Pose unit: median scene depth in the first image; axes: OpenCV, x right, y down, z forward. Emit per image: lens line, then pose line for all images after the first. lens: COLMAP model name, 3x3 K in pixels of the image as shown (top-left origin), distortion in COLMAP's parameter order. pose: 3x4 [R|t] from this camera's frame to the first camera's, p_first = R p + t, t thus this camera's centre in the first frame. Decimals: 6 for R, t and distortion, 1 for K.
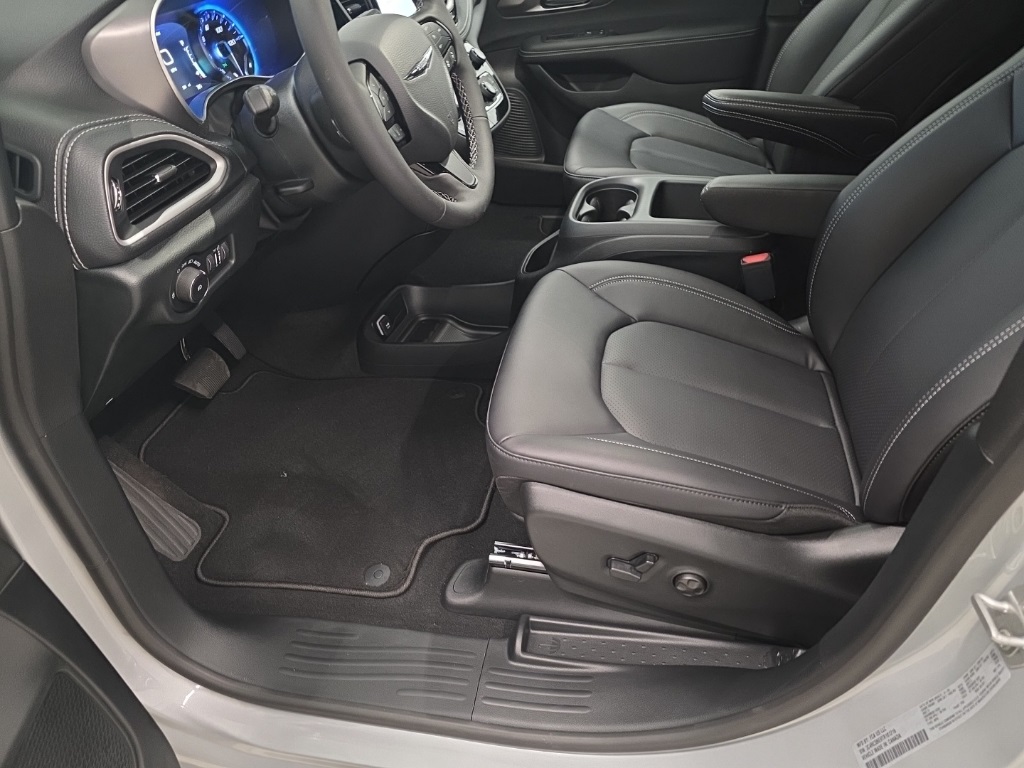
lens RADIAL K [[720.7, 0, 520.6], [0, 720.7, 406.4], [0, 0, 1]] dist [0.040700, -0.046047]
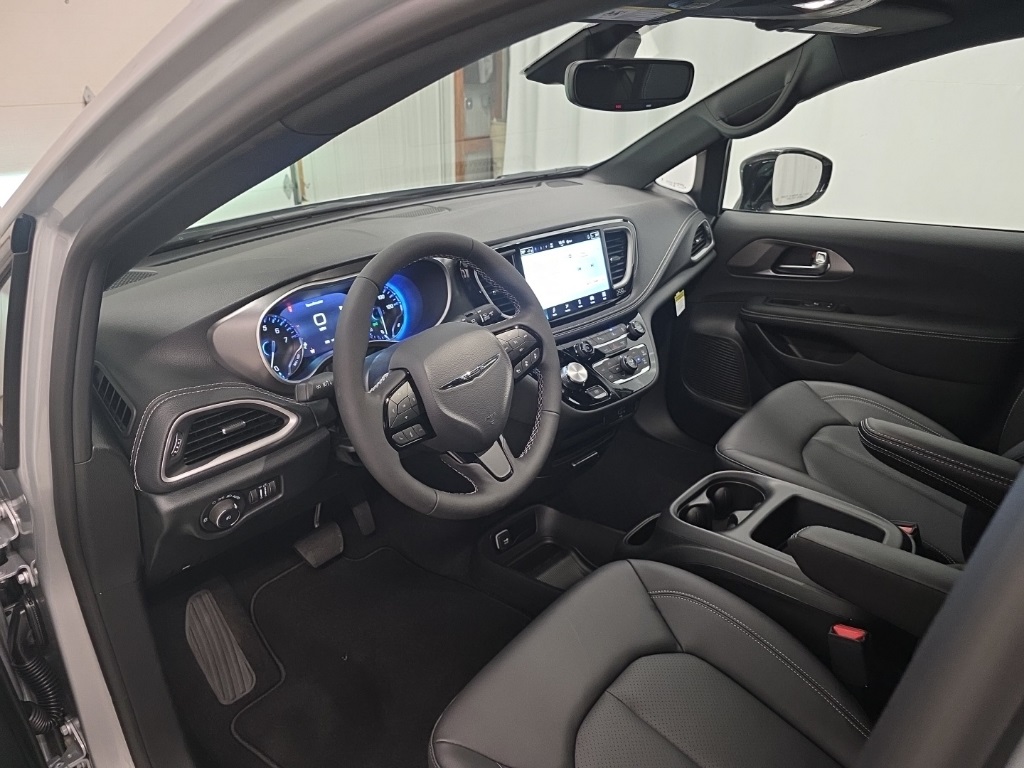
lens RADIAL K [[720.7, 0, 509.9], [0, 720.7, 381.8], [0, 0, 1]] dist [0.040700, -0.046047]
pose [[0.855982, 0.225040, -0.465459, 0.378617], [-0.317913, 0.939079, -0.130619, -0.290766], [0.407708, 0.259783, 0.875378, 0.048886]]
